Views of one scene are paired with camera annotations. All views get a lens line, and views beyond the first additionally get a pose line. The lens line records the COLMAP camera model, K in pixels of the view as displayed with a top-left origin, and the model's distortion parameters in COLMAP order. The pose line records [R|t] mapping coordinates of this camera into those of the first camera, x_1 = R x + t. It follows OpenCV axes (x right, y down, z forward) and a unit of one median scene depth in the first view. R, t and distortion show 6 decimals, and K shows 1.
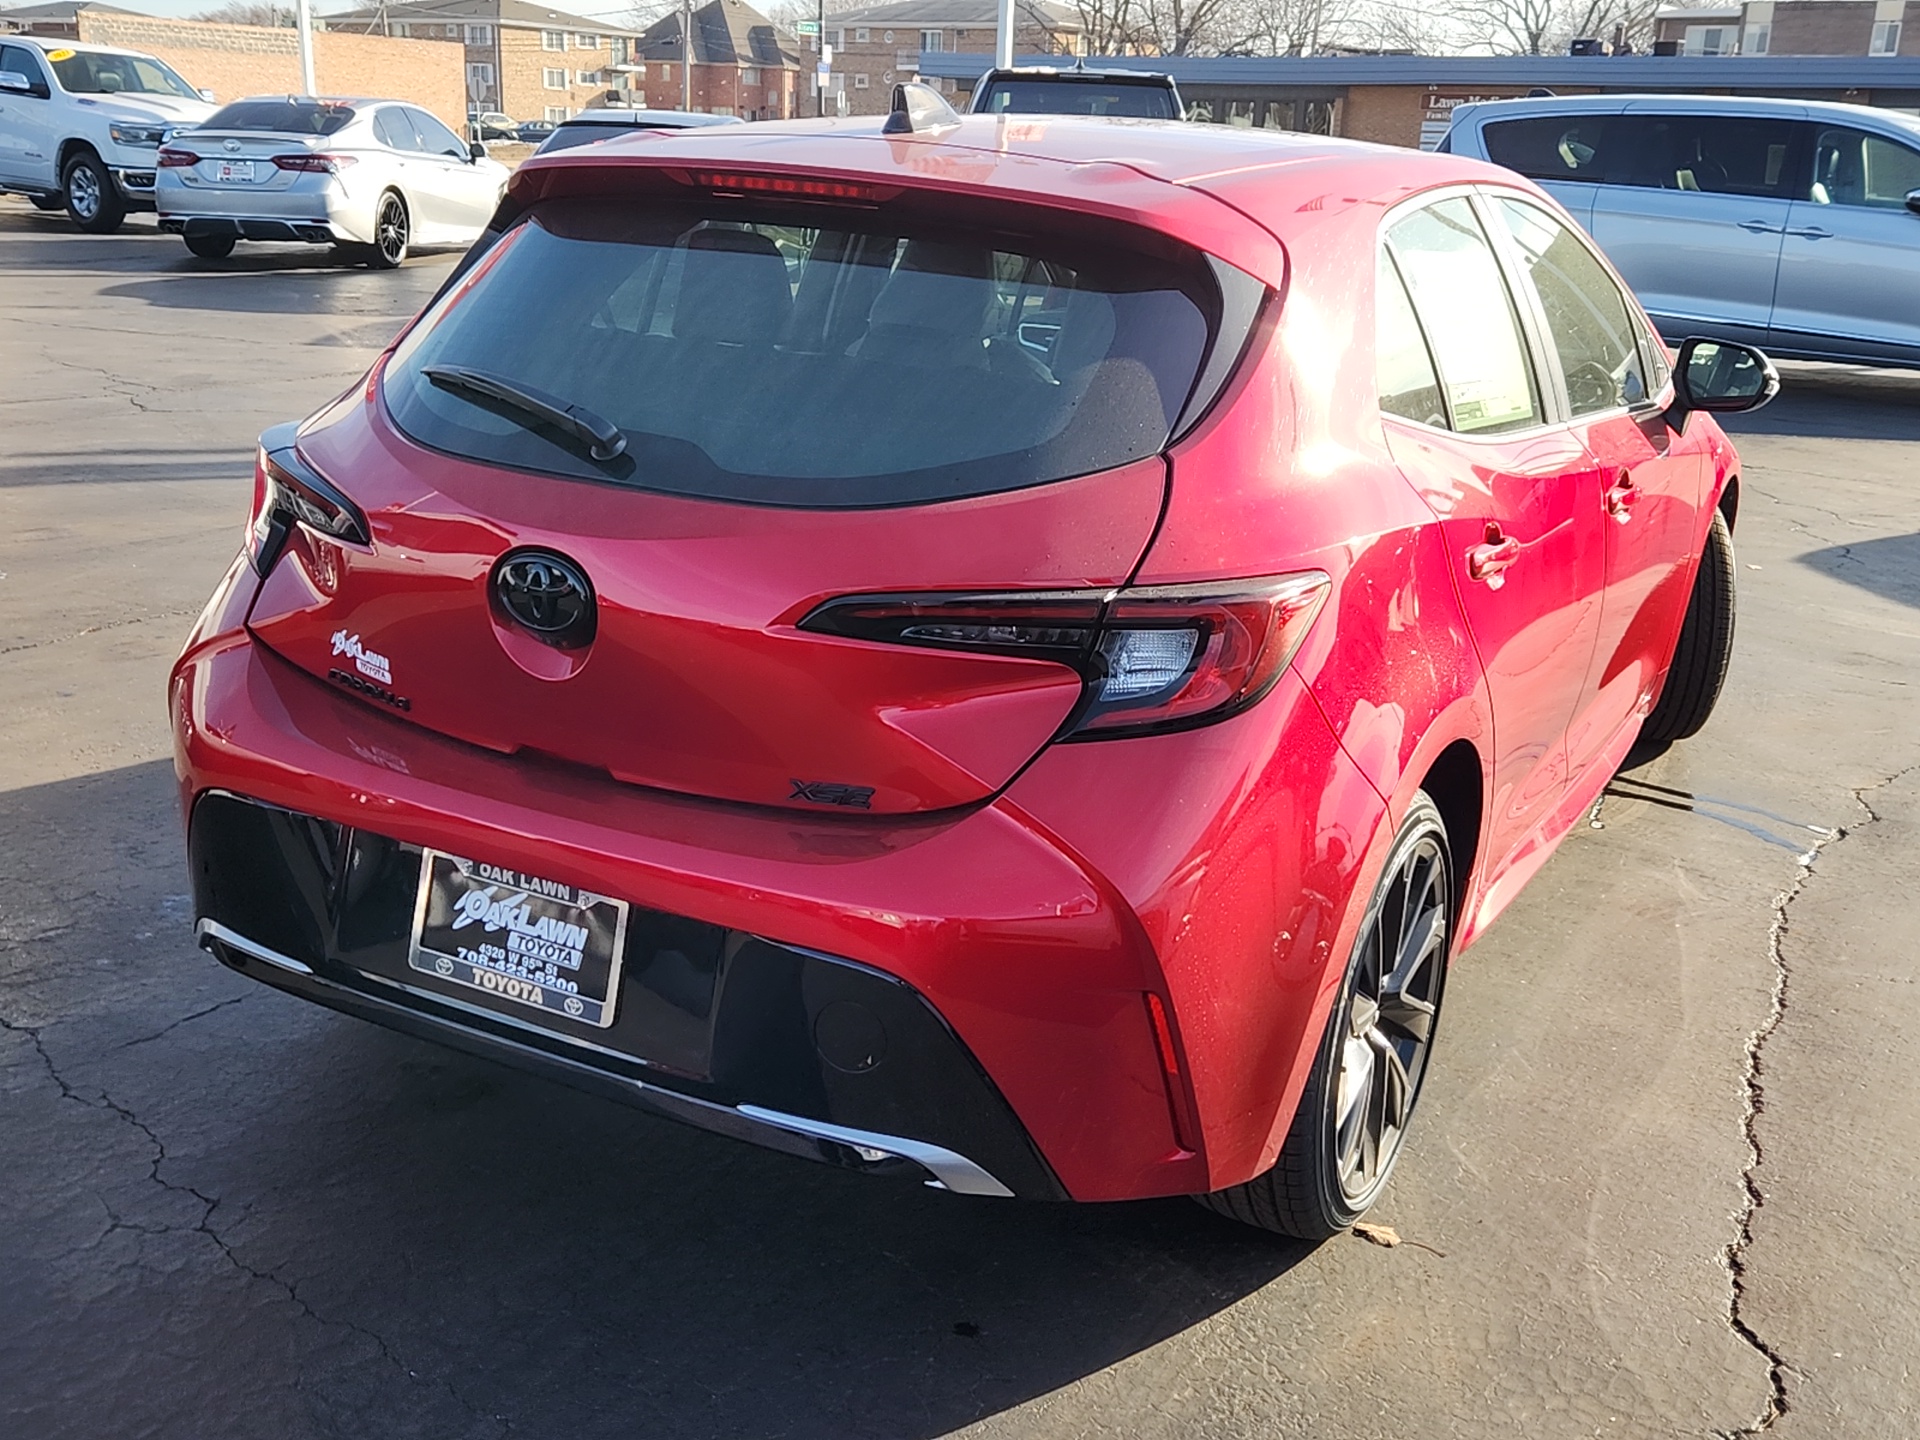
lens RADIAL K [[1959.8, 0, 960.0], [0, 1959.8, 720.0], [0, 0, 1]] dist [0.117503, -0.178403]
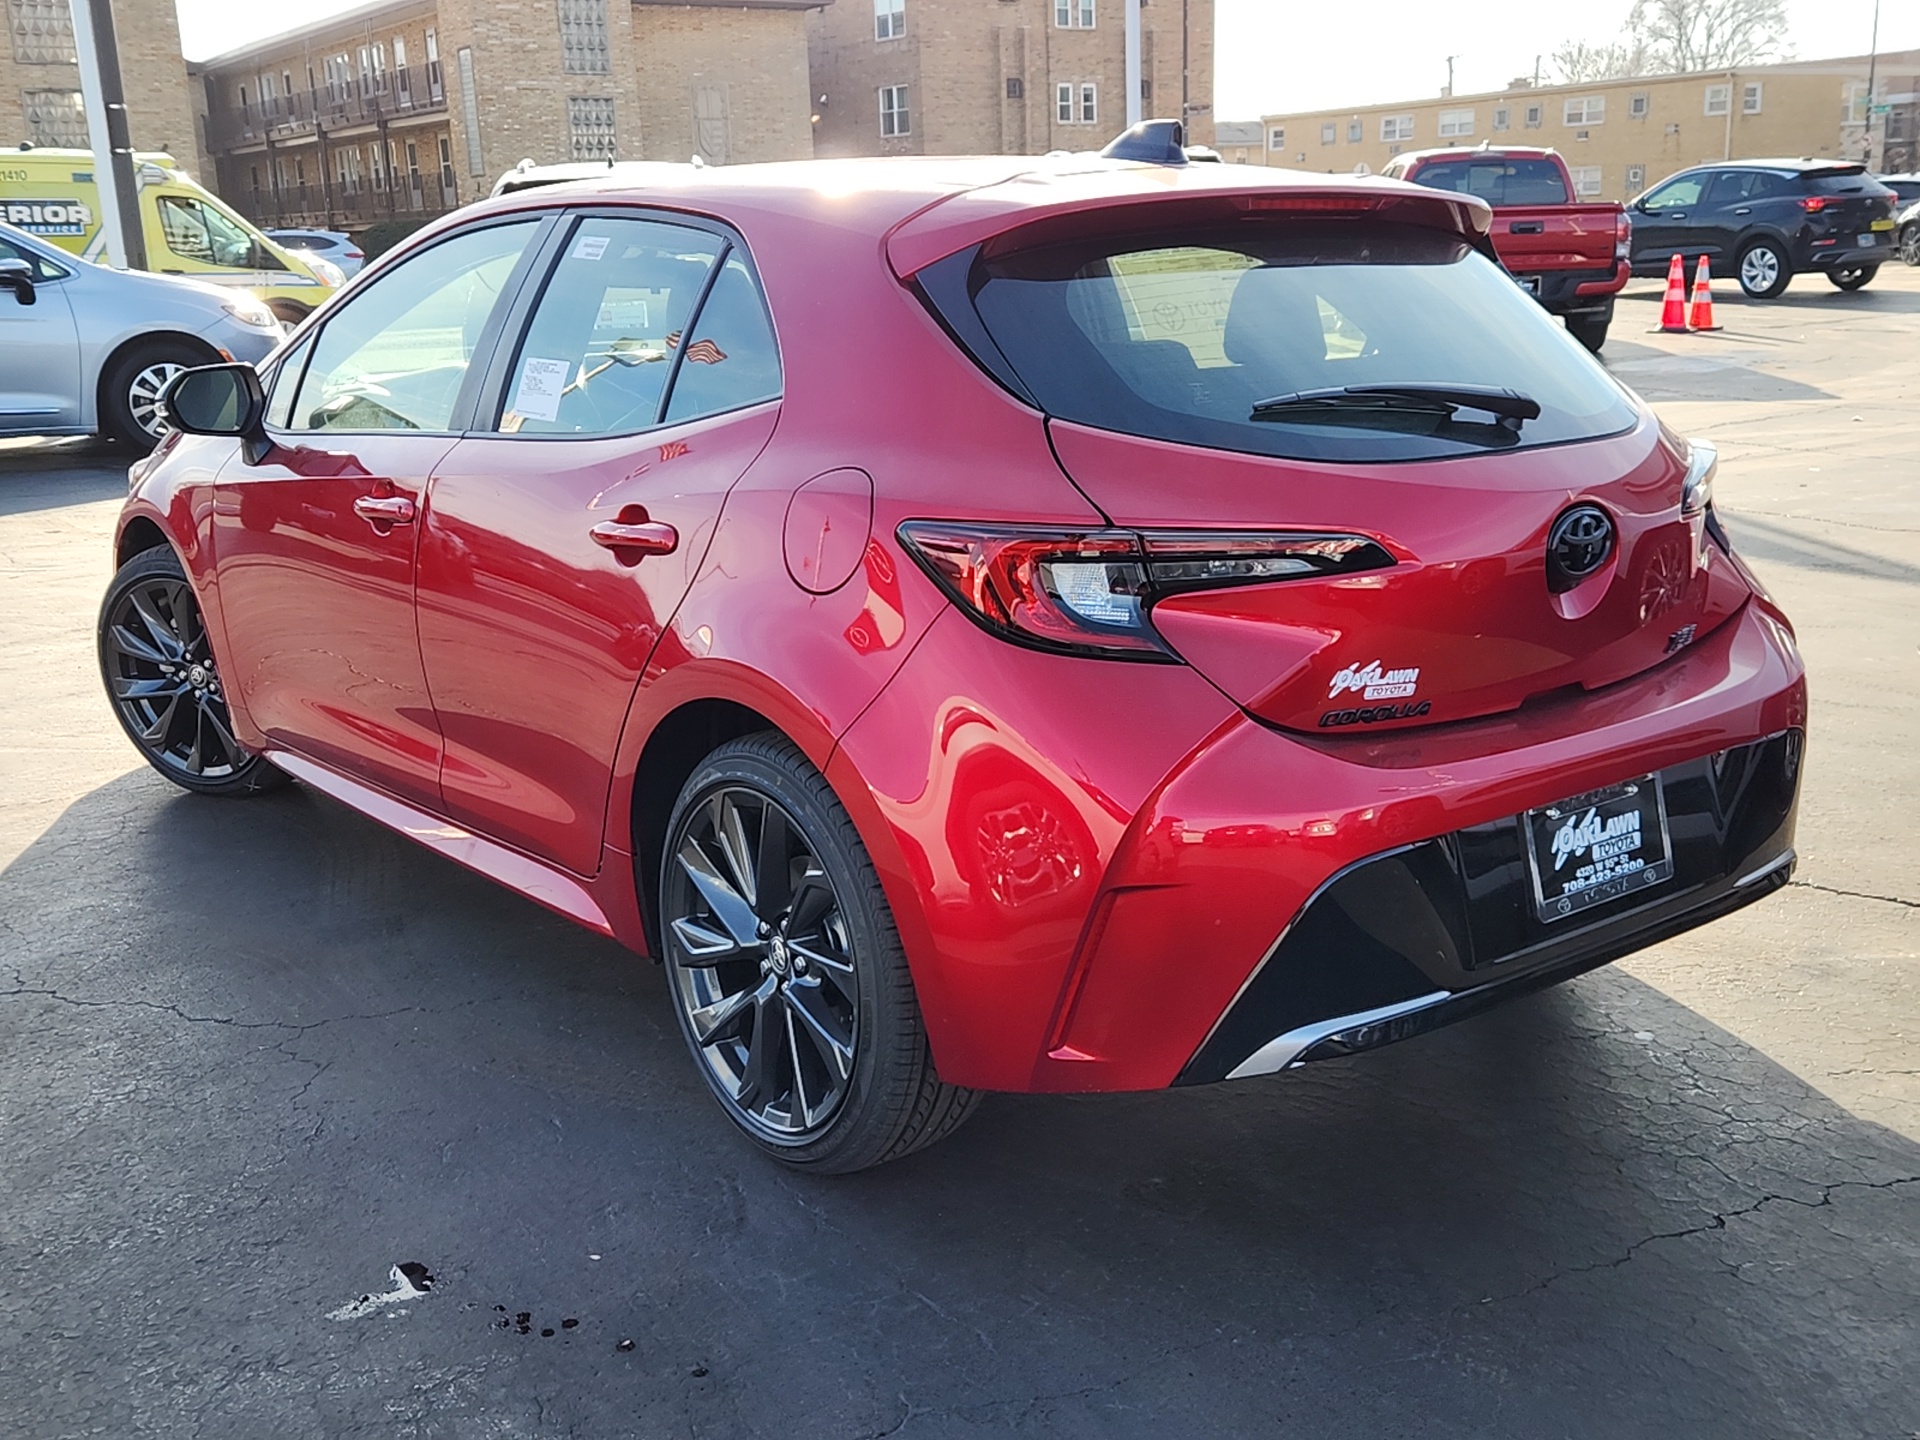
lens RADIAL K [[1959.8, 0, 960.0], [0, 1959.8, 720.0], [0, 0, 1]] dist [0.117503, -0.178403]
pose [[0.388580, -0.271916, 0.880379, -1.356101], [0.311314, 0.938022, 0.152313, -0.247778], [-0.867231, 0.214889, 0.449148, 0.793411]]
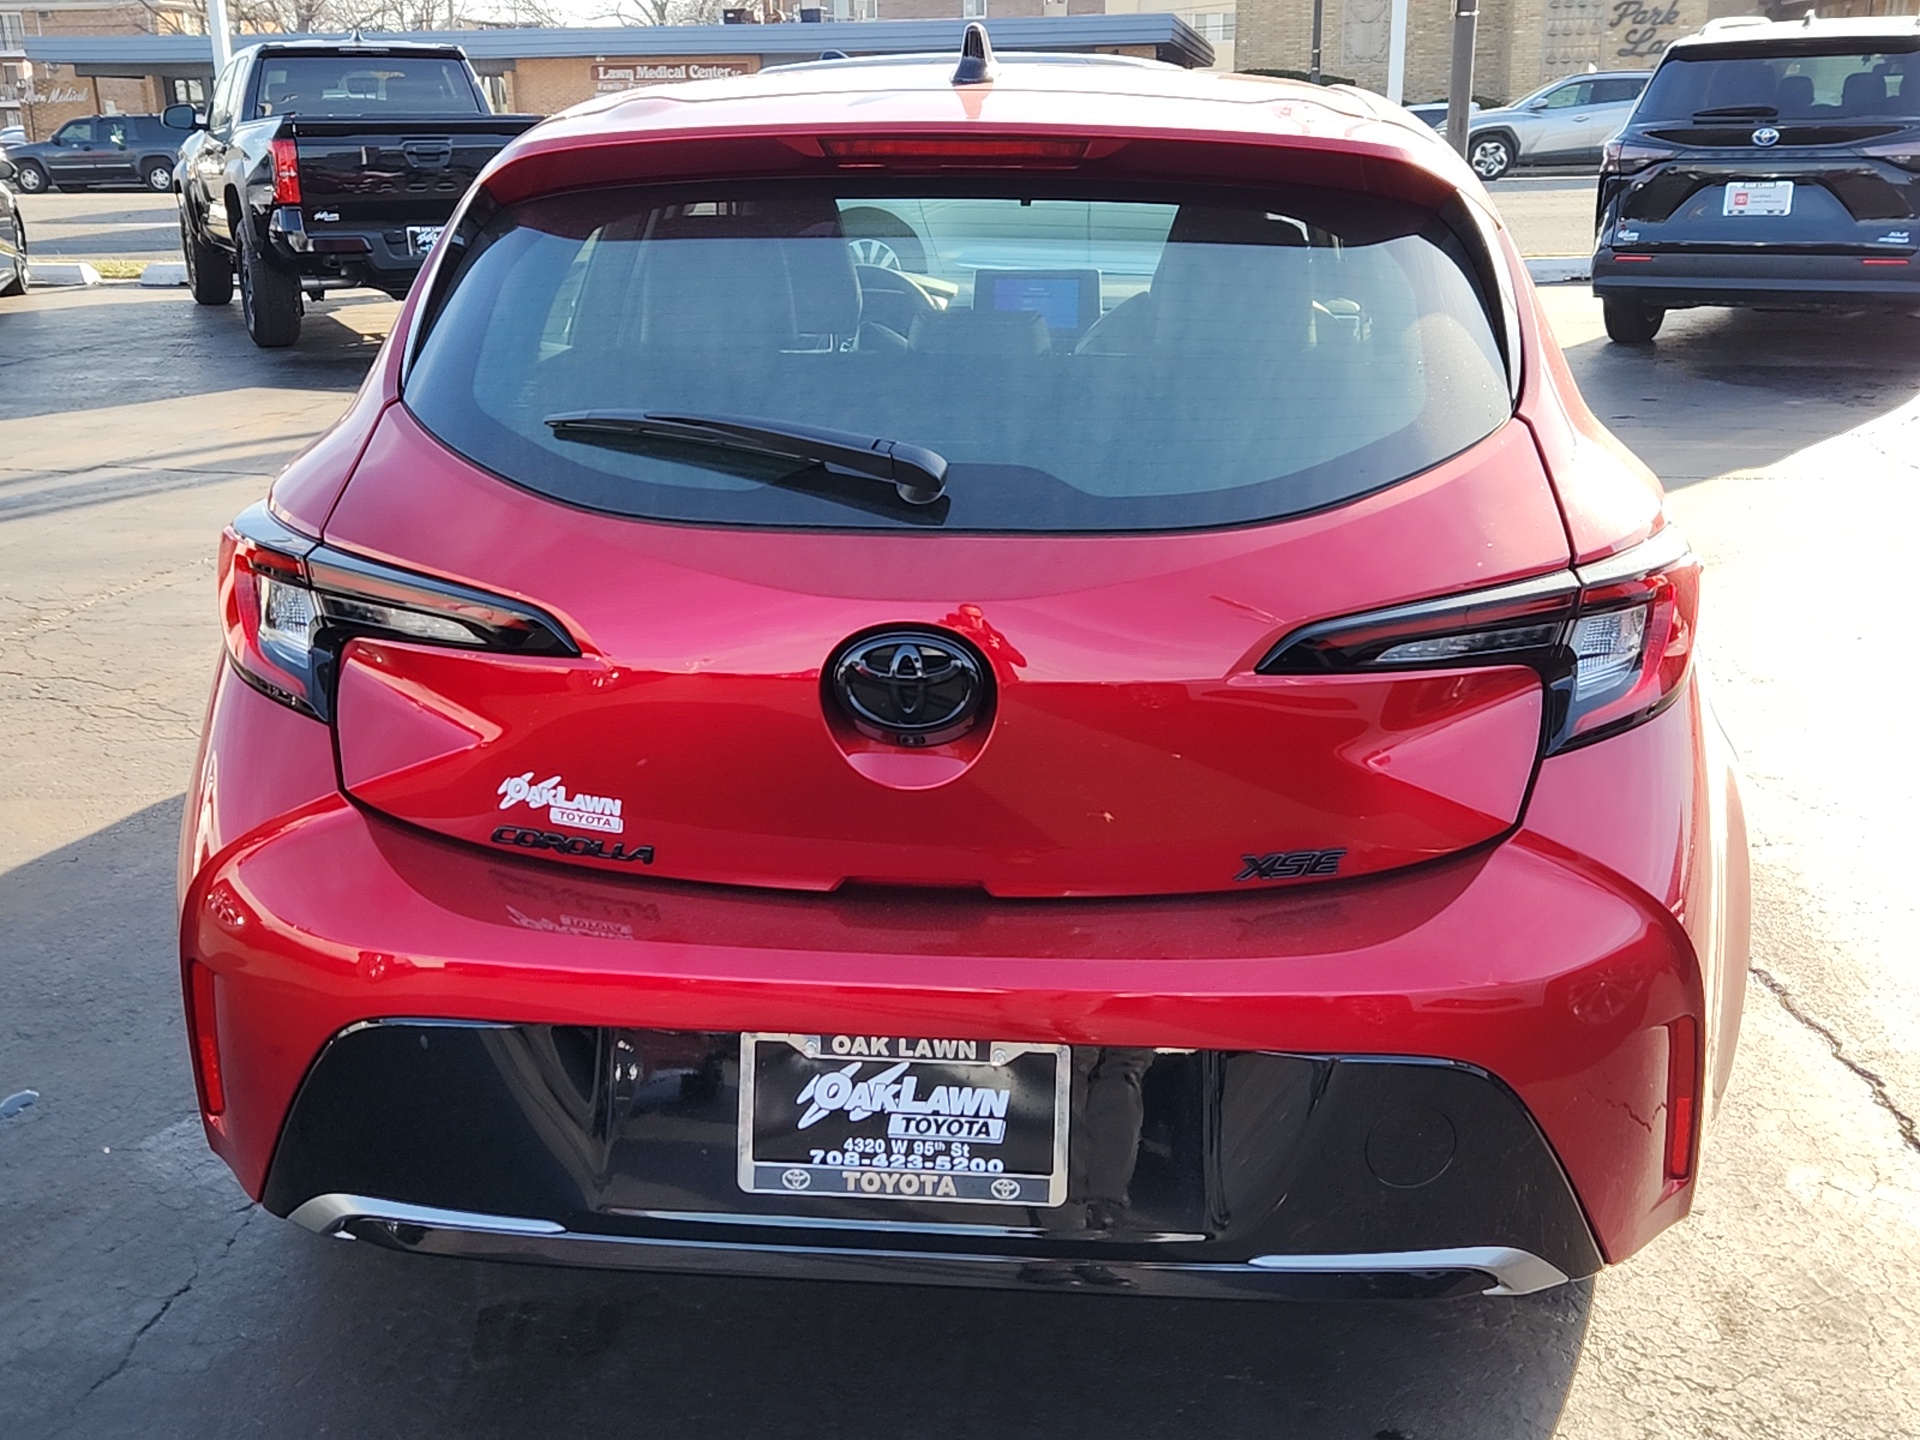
lens RADIAL K [[1959.8, 0, 960.0], [0, 1959.8, 720.0], [0, 0, 1]] dist [0.117503, -0.178403]
pose [[0.915514, -0.163074, 0.367752, -0.466935], [0.160083, 0.986339, 0.038853, -0.073739], [-0.369064, 0.023301, 0.929112, 0.261111]]
